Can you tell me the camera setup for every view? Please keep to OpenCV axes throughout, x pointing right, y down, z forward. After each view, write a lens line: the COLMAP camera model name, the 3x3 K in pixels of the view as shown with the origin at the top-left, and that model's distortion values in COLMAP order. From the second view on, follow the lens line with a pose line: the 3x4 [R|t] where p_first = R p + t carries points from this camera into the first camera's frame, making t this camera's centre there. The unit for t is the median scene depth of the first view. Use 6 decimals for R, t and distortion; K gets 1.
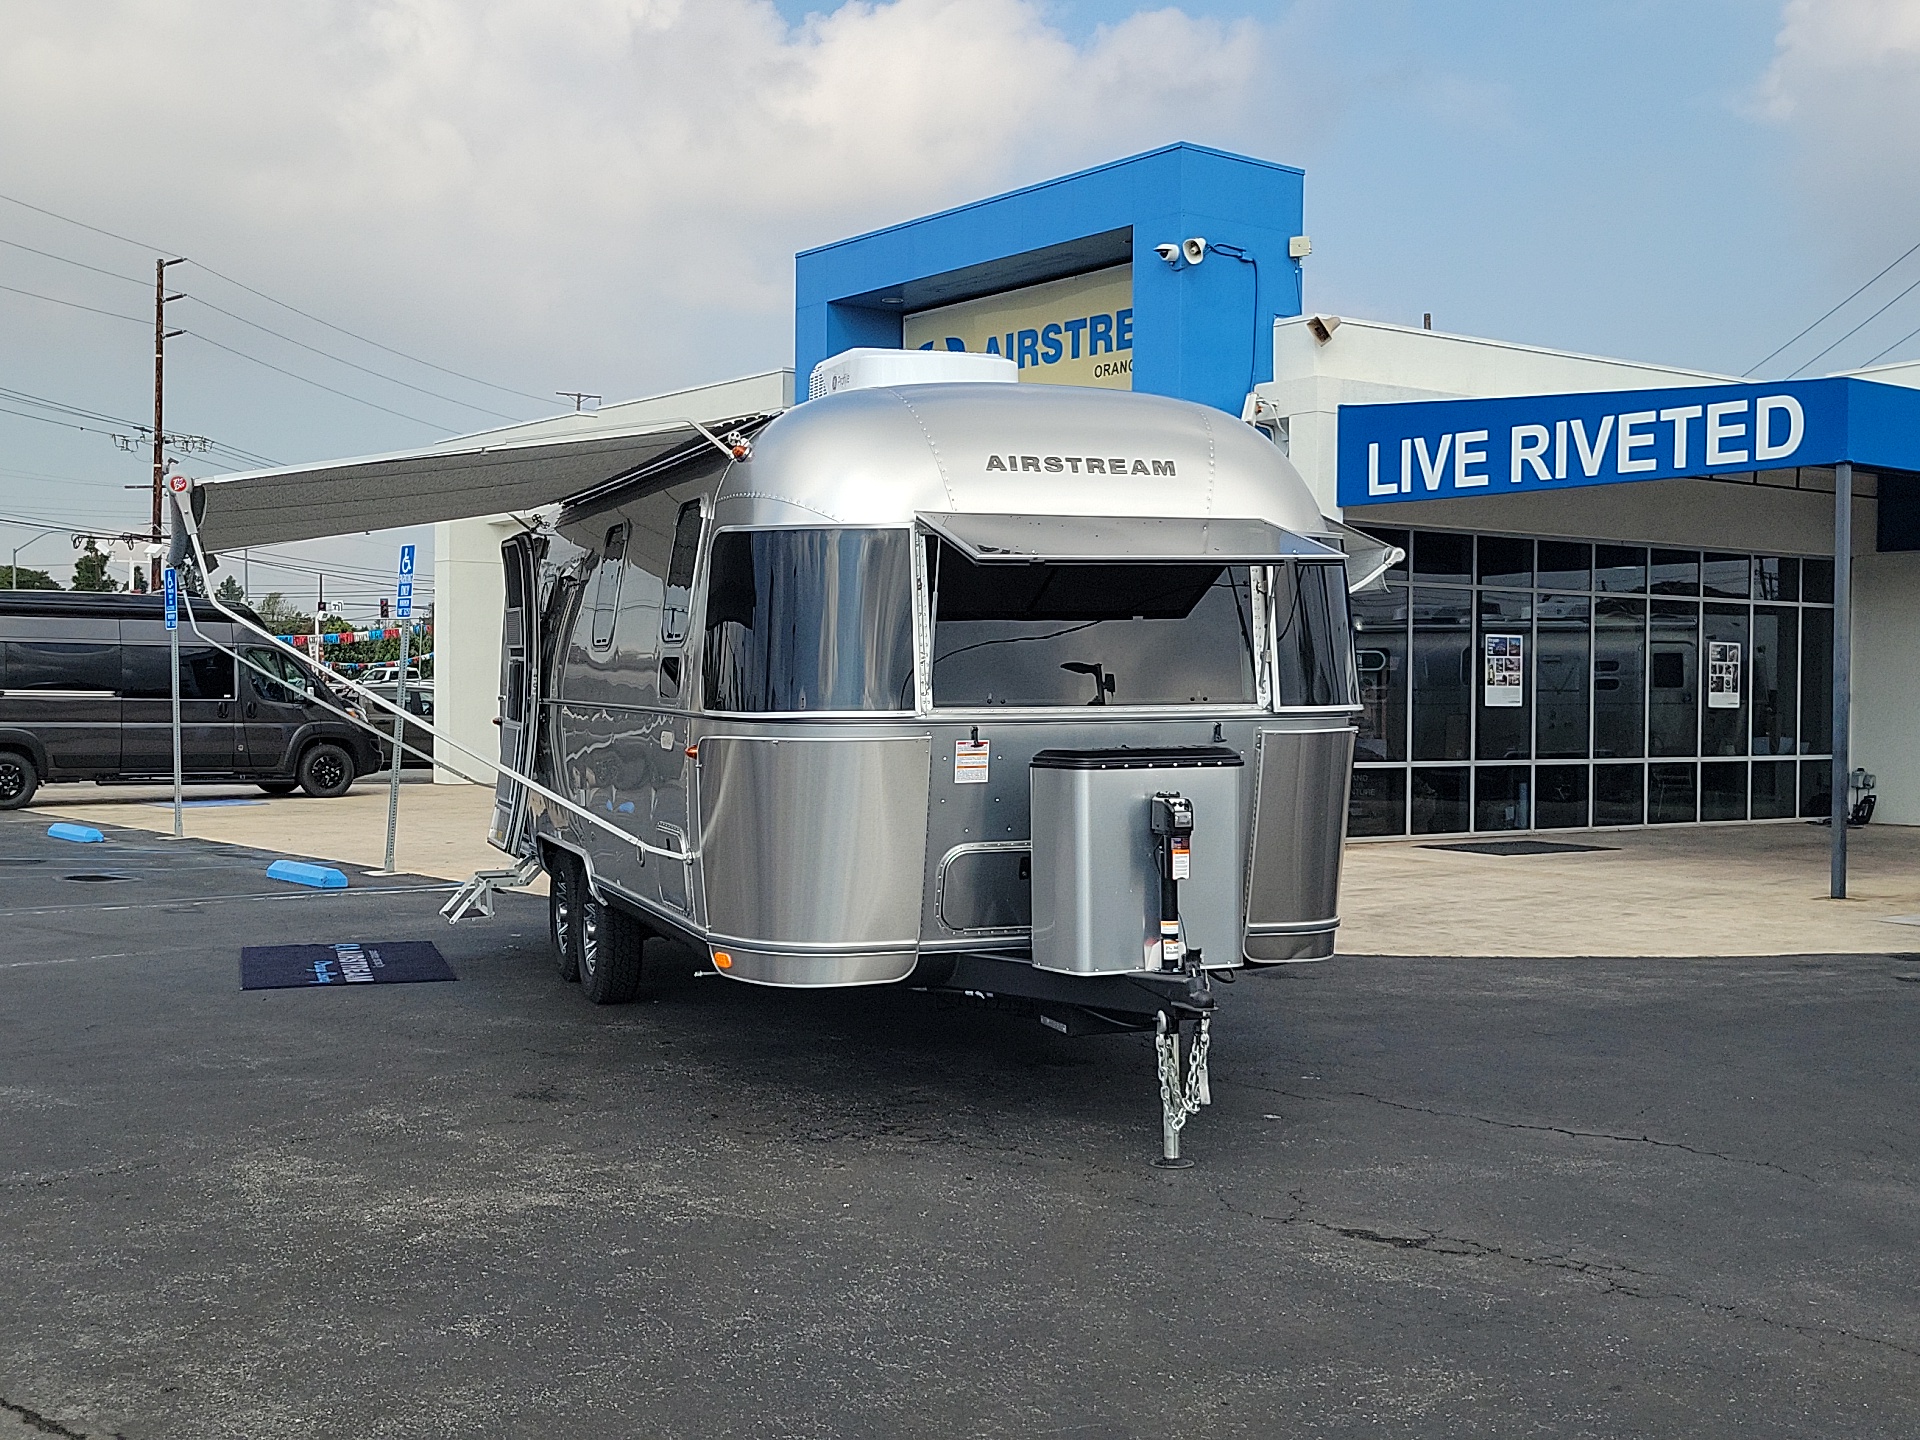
lens RADIAL K [[2261.8, 0, 960.0], [0, 2261.8, 720.0], [0, 0, 1]] dist [-0.004441, 0.145239]
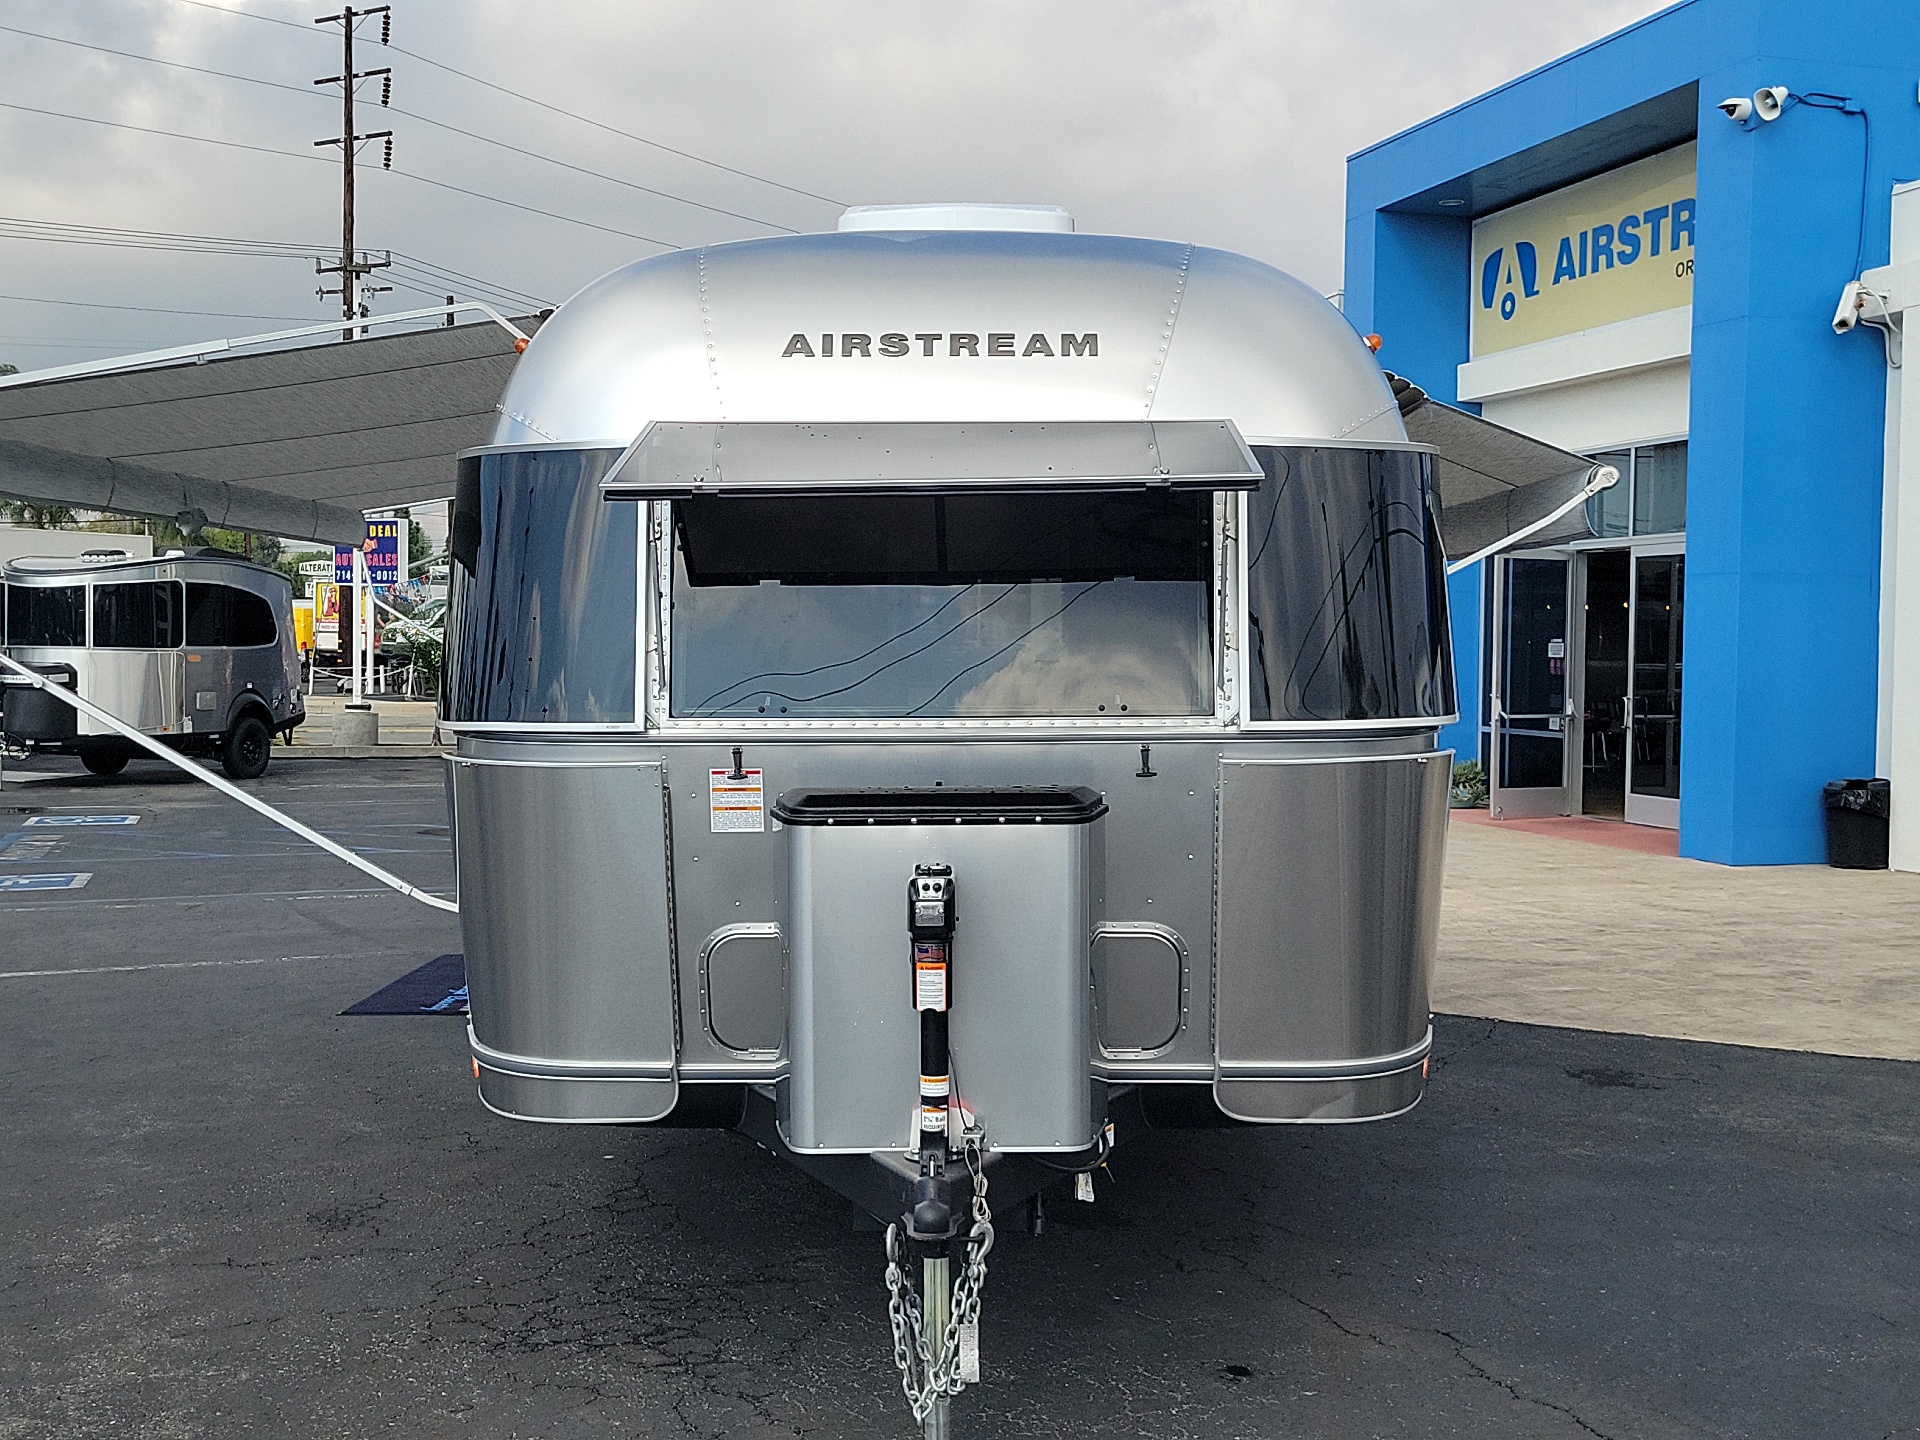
lens RADIAL K [[2261.8, 0, 960.0], [0, 2261.8, 720.0], [0, 0, 1]] dist [-0.004441, 0.145239]
pose [[0.937922, 0.016430, -0.346456, 0.282245], [-0.009713, 0.999730, 0.021114, -0.018737], [0.346709, -0.016438, 0.937829, 0.388669]]
